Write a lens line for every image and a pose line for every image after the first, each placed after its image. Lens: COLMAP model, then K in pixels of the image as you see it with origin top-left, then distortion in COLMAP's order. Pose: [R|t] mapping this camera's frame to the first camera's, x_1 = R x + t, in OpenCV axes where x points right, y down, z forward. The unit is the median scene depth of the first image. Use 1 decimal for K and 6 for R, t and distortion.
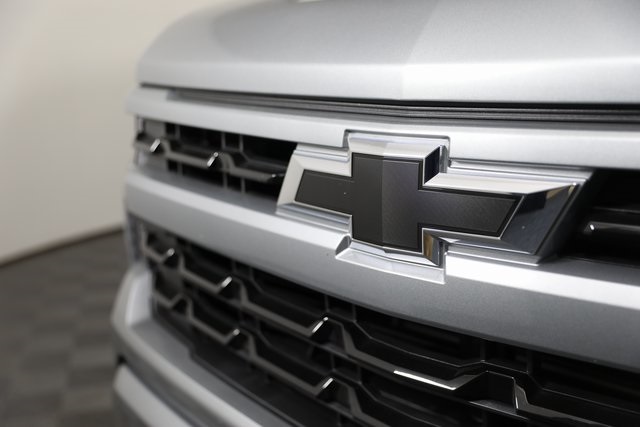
lens RADIAL K [[756.1, 0, 320.0], [0, 756.1, 213.5], [0, 0, 1]] dist [0.091341, 0.019605]
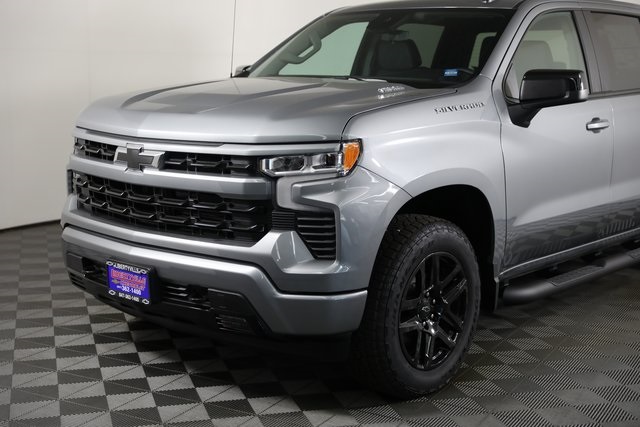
lens RADIAL K [[990.1, 0, 320.0], [0, 990.1, 213.5], [0, 0, 1]] dist [0.176091, 0.006743]
pose [[0.999391, 0.023417, 0.025870, 0.841236], [-0.022210, 0.998694, -0.046017, 0.446425], [-0.026913, 0.045414, 0.998606, -3.963673]]
